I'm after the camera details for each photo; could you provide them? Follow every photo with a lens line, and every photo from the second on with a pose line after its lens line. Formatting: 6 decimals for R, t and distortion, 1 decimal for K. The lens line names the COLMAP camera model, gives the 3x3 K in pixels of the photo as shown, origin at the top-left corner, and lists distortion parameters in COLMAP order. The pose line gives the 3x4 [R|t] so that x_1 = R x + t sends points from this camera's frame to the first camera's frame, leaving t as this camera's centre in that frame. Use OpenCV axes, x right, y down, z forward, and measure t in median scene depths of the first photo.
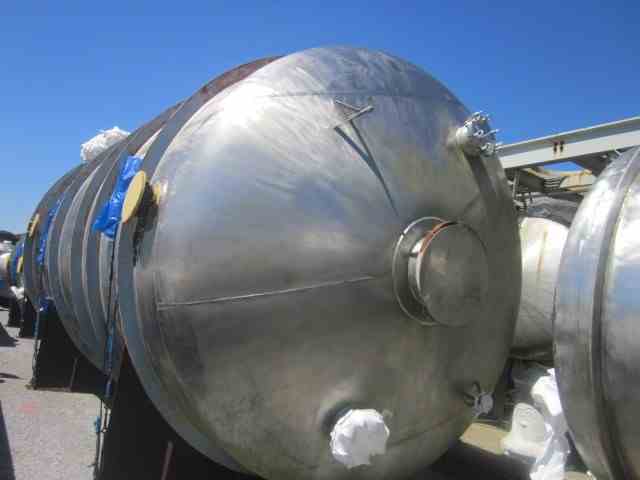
lens RADIAL K [[527.0, 0, 319.9], [0, 527.0, 238.9], [0, 0, 1]] dist [-0.049808, 0.010150]
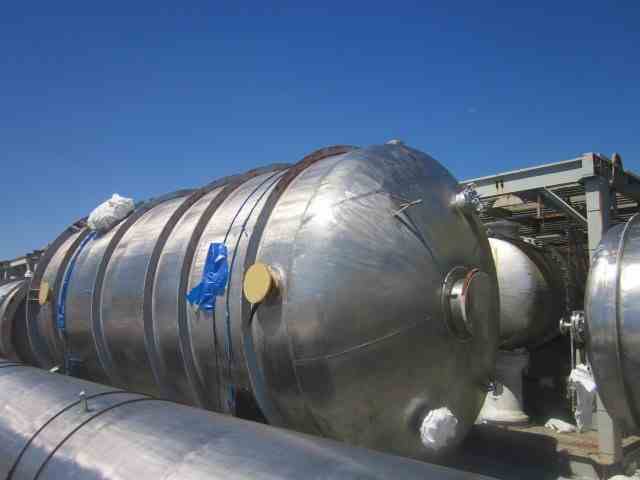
lens RADIAL K [[527.0, 0, 320.3], [0, 527.0, 240.2], [0, 0, 1]] dist [-0.049808, 0.010150]
pose [[0.971651, -0.117598, 0.205098, -0.455848], [0.116720, 0.993029, 0.016419, -0.189586], [-0.205599, 0.007985, 0.978604, -0.334569]]
